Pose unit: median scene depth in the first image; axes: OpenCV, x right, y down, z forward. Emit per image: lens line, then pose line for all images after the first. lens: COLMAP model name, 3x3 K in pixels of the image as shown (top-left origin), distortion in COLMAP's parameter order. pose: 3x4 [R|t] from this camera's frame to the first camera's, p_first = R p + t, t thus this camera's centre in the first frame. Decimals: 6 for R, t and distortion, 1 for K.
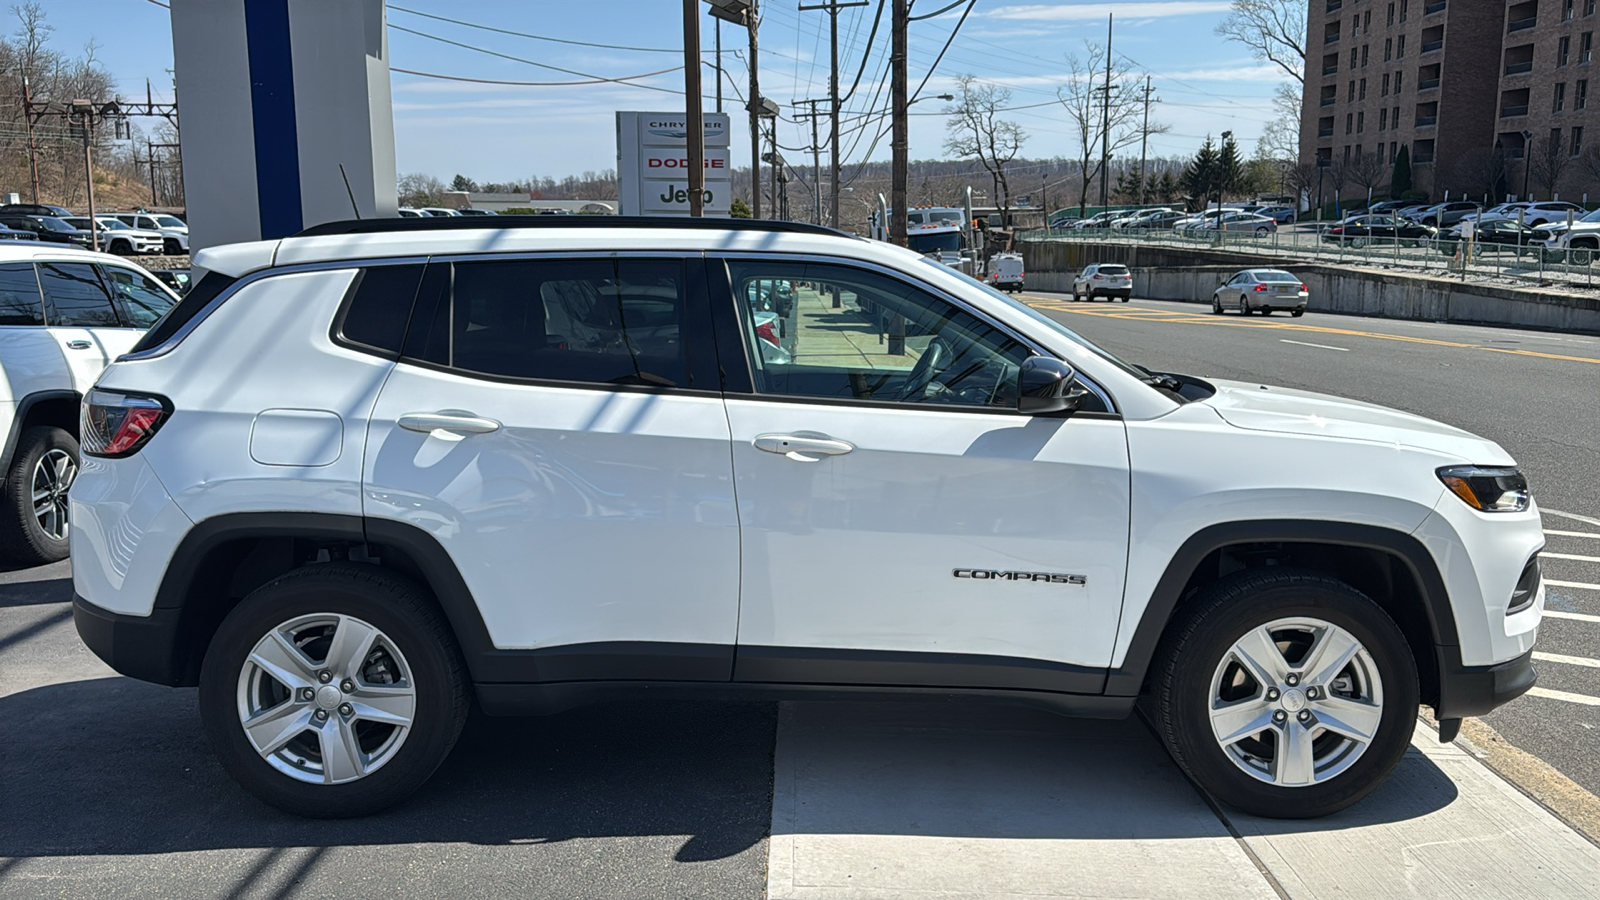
lens RADIAL K [[1376.6, 0, 767.3], [0, 1376.6, 475.7], [0, 0, 1]] dist [0.095584, -0.152806]
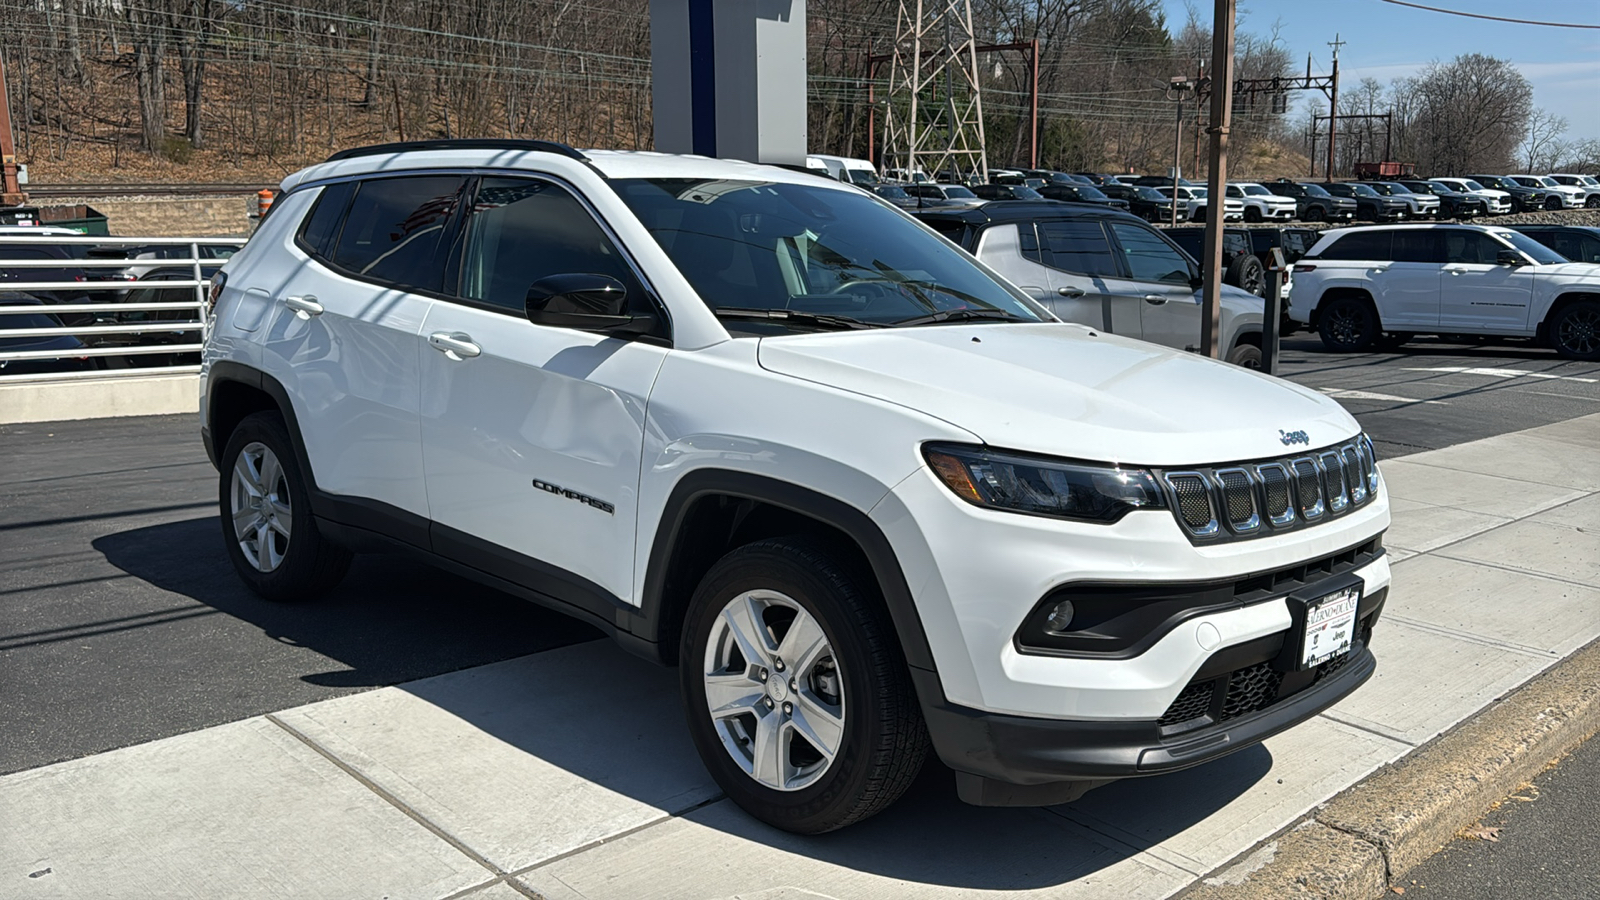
lens RADIAL K [[1376.6, 0, 800.7], [0, 1376.6, 449.5], [0, 0, 1]] dist [0.095584, -0.152806]
pose [[0.713253, 0.129347, -0.688868, 0.958404], [-0.128459, 0.990301, 0.052940, -0.032119], [0.689034, 0.050732, 0.722951, 0.385237]]
